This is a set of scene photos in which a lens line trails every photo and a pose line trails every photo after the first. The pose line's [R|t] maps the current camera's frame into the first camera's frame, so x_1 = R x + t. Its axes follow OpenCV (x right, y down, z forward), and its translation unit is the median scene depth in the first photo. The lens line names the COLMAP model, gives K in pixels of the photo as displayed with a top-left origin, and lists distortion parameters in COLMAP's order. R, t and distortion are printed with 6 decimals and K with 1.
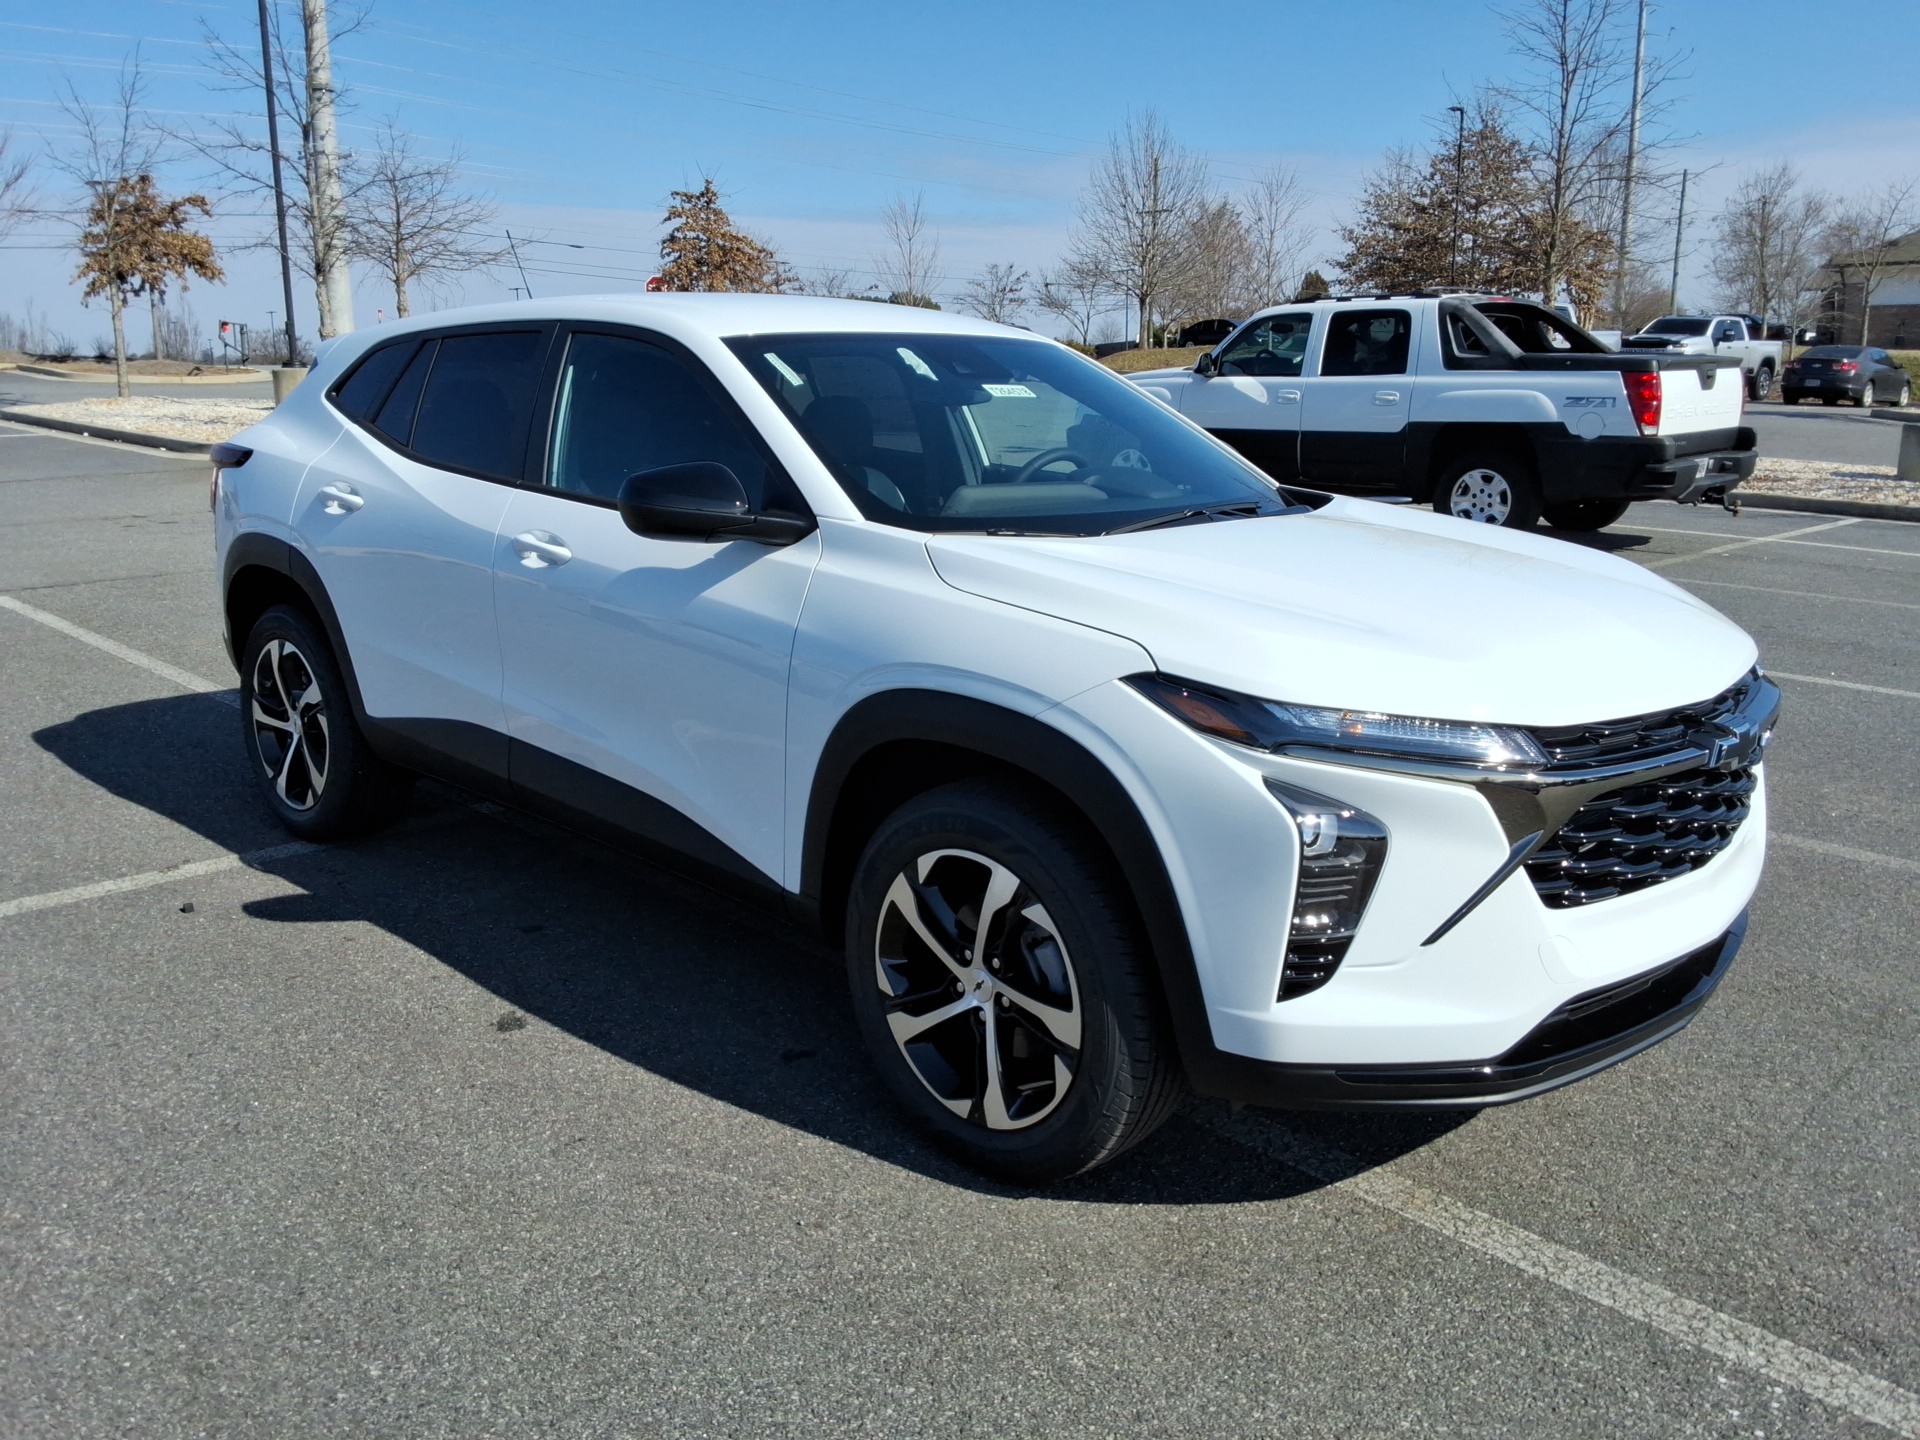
lens RADIAL K [[1565.9, 0, 957.2], [0, 1565.9, 702.6], [0, 0, 1]] dist [0.122107, -0.198293]
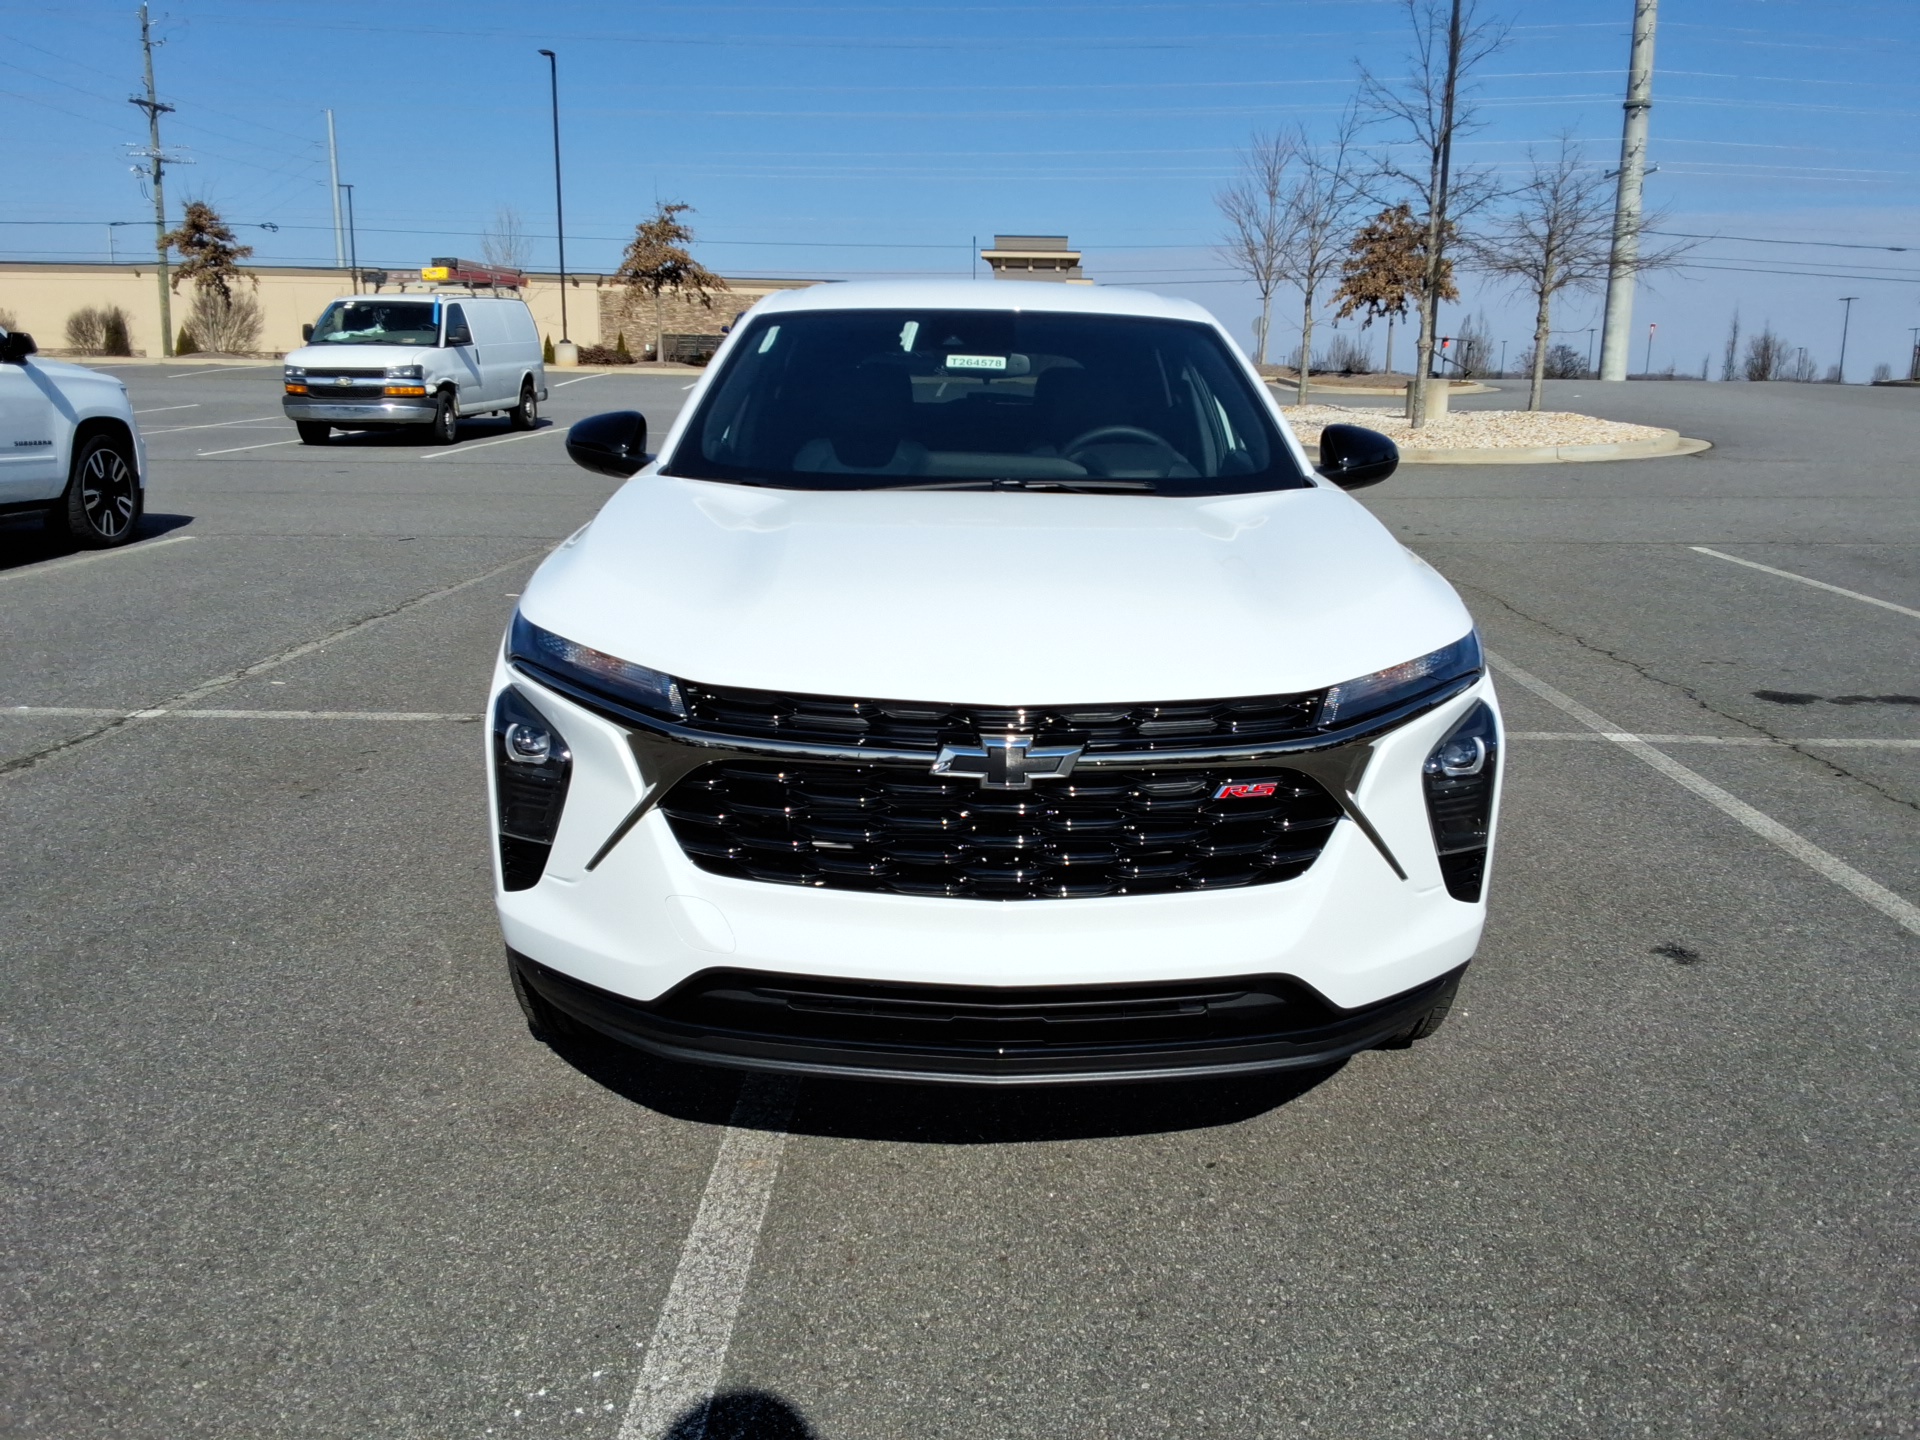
lens RADIAL K [[1534.3, 0, 970.7], [0, 1534.3, 713.0], [0, 0, 1]] dist [0.108565, -0.164869]
pose [[0.722172, 0.149427, -0.675380, 1.116002], [-0.148448, 0.987119, 0.059666, -0.045152], [0.675596, 0.057170, 0.735052, 0.410033]]
